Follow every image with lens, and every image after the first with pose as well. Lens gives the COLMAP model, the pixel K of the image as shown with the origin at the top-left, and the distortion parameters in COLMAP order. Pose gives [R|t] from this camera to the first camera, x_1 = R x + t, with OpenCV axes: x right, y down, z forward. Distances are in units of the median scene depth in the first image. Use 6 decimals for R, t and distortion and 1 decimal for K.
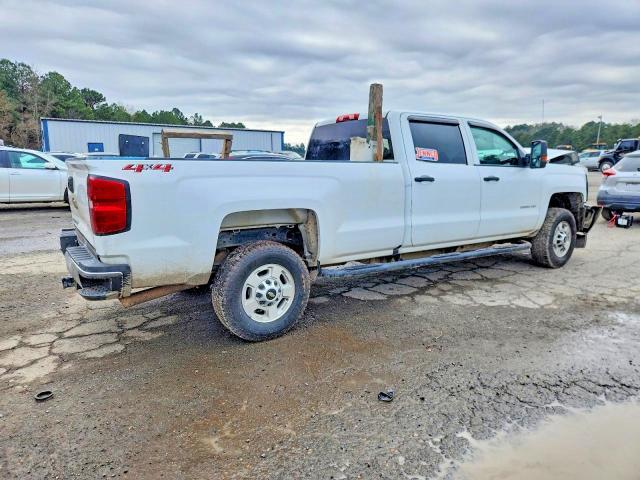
lens RADIAL K [[428.0, 0, 313.9], [0, 428.0, 238.0], [0, 0, 1]] dist [0.056310, -0.043682]
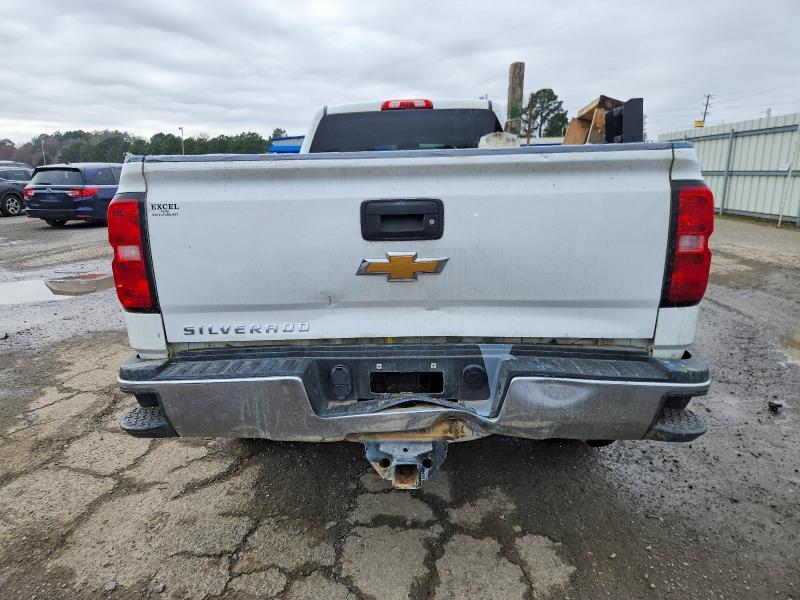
lens RADIAL K [[535.0, 0, 392.4], [0, 535.0, 297.5], [0, 0, 1]] dist [0.056310, -0.043682]
pose [[0.582517, -0.188057, 0.790765, -0.902675], [0.157401, 0.980551, 0.117242, -0.107051], [-0.797433, 0.056172, 0.600787, 0.686497]]
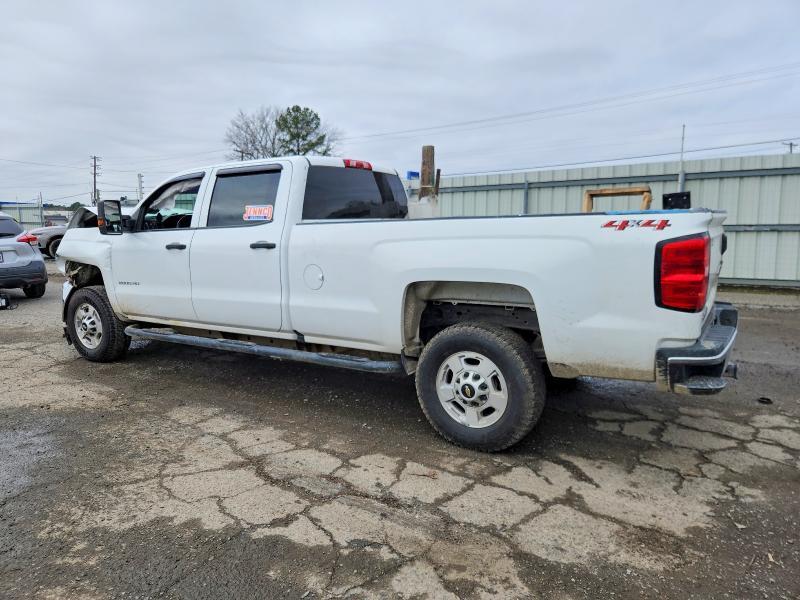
lens RADIAL K [[535.0, 0, 392.4], [0, 535.0, 297.5], [0, 0, 1]] dist [0.056310, -0.043682]
pose [[-0.405223, -0.123019, 0.905903, -1.147830], [0.167610, 0.964113, 0.205898, -0.314705], [-0.898722, 0.235273, -0.370062, 1.811612]]
